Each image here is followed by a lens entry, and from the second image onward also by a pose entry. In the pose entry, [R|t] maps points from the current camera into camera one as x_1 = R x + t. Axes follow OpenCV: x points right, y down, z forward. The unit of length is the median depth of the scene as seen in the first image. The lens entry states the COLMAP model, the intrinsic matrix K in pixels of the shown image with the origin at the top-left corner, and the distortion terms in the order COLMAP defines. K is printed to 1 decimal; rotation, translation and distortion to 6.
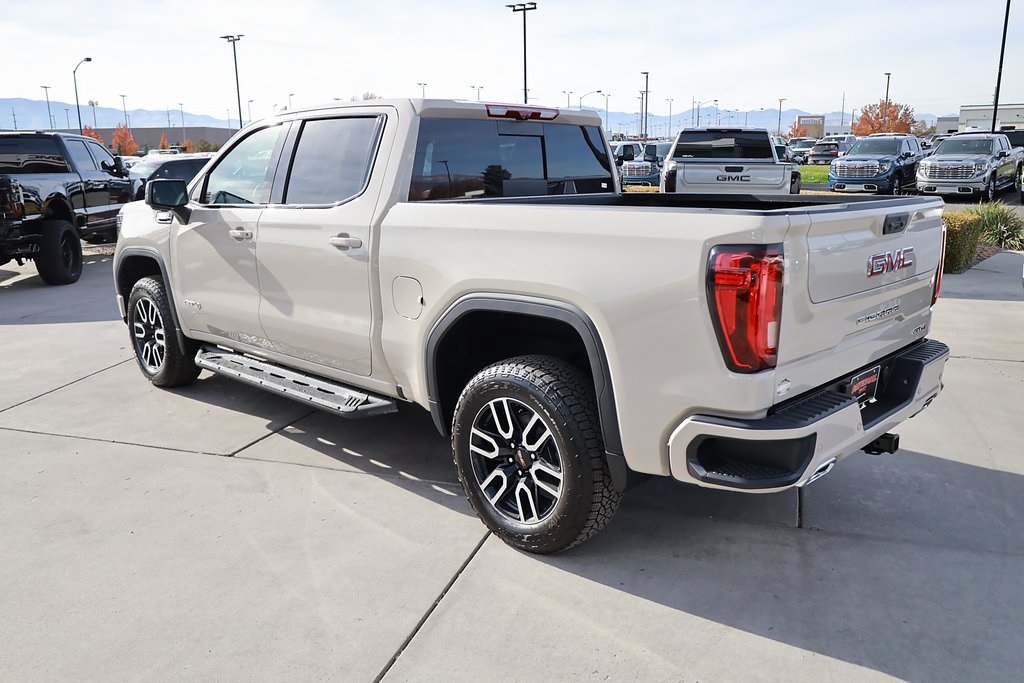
lens RADIAL K [[810.3, 0, 512.0], [0, 810.3, 341.5], [0, 0, 1]] dist [-0.022375, -0.000709]
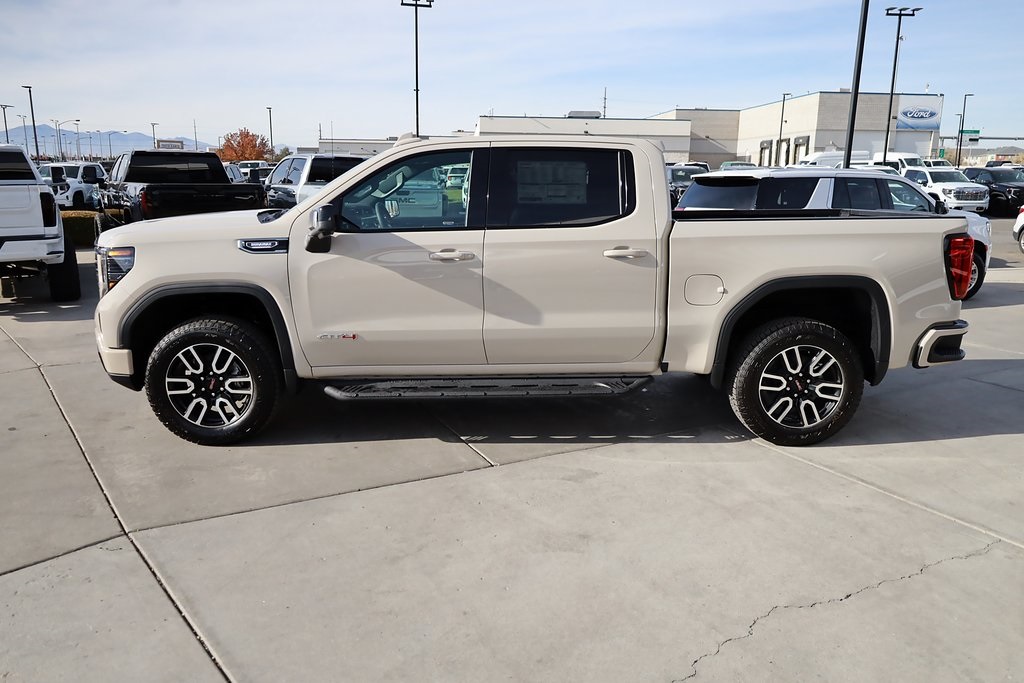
lens RADIAL K [[753.2, 0, 512.0], [0, 753.2, 341.5], [0, 0, 1]] dist [-0.008091, -0.002929]
pose [[0.694271, -0.136232, 0.706703, -1.272248], [0.145520, 0.988213, 0.047538, -0.077316], [-0.704849, 0.069835, 0.705911, 0.355372]]
